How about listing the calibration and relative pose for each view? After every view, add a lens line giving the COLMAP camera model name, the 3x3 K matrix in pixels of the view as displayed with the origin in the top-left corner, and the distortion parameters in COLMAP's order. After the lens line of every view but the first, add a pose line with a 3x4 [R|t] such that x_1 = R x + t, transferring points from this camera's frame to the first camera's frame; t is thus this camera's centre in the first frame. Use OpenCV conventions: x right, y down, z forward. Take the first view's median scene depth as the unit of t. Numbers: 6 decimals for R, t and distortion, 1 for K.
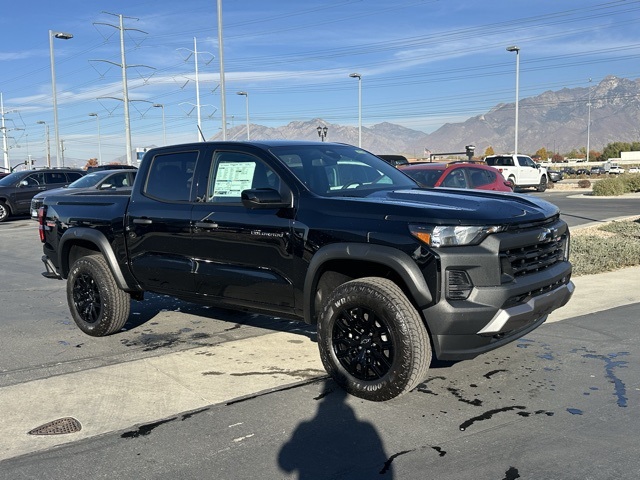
lens RADIAL K [[646.1, 0, 323.1], [0, 646.1, 236.2], [0, 0, 1]] dist [0.051932, 0.000000]
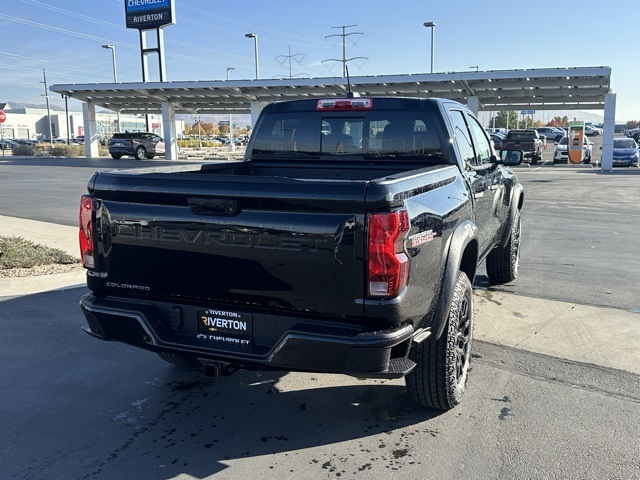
lens RADIAL K [[646.1, 0, 314.5], [0, 646.1, 241.0], [0, 0, 1]] dist [0.051932, 0.000000]
pose [[-0.307469, -0.117963, 0.944218, -1.066637], [0.106333, 0.981812, 0.157285, -0.124775], [-0.945598, 0.148762, -0.289334, 1.574706]]
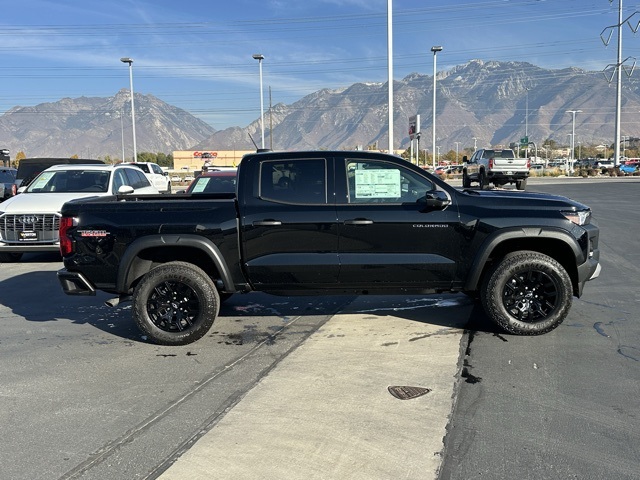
lens RADIAL K [[646.1, 0, 314.3], [0, 646.1, 222.9], [0, 0, 1]] dist [0.051932, 0.000000]
pose [[0.772056, -0.038624, 0.634380, -0.989104], [0.058299, 0.998247, -0.010173, -0.008650], [-0.632875, 0.044838, 0.772954, 0.142787]]
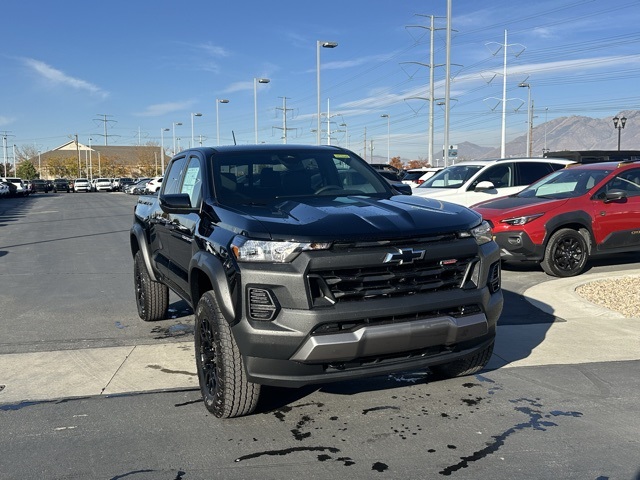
lens RADIAL K [[646.1, 0, 322.8], [0, 646.1, 242.8], [0, 0, 1]] dist [0.051932, 0.000000]
pose [[0.890149, 0.051594, -0.452740, 0.526043], [-0.044463, 0.998662, 0.026387, -0.030509], [0.453496, -0.003358, 0.891252, 0.167327]]
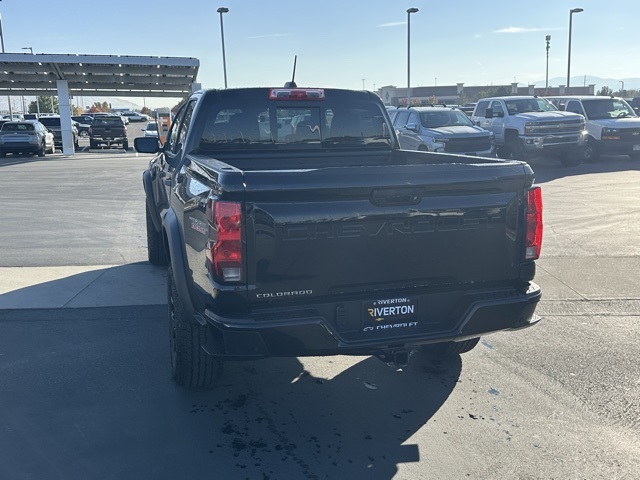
lens RADIAL K [[646.1, 0, 322.3], [0, 646.1, 231.3], [0, 0, 1]] dist [0.051932, 0.000000]
pose [[-0.841744, -0.049733, 0.537582, -0.753932], [0.092665, 0.967662, 0.234615, -0.186817], [-0.531865, 0.247301, -0.809914, 2.003062]]
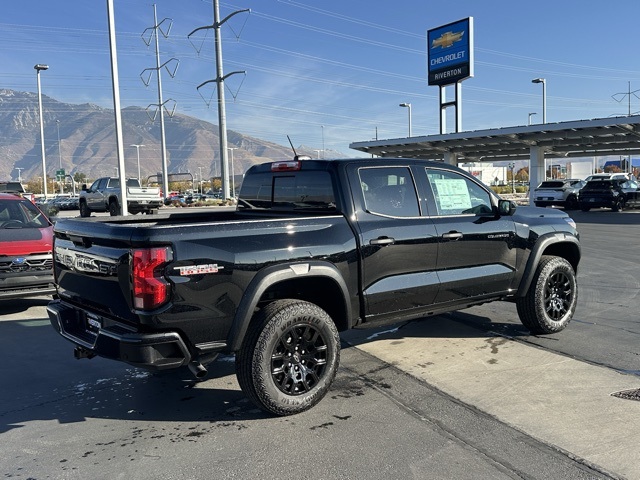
lens RADIAL K [[646.1, 0, 309.4], [0, 646.1, 238.3], [0, 0, 1]] dist [0.051932, 0.000000]
pose [[0.192012, -0.047061, 0.980264, -1.290776], [0.116337, 0.992898, 0.024880, -0.067452], [-0.974473, 0.109263, 0.196123, 1.021966]]
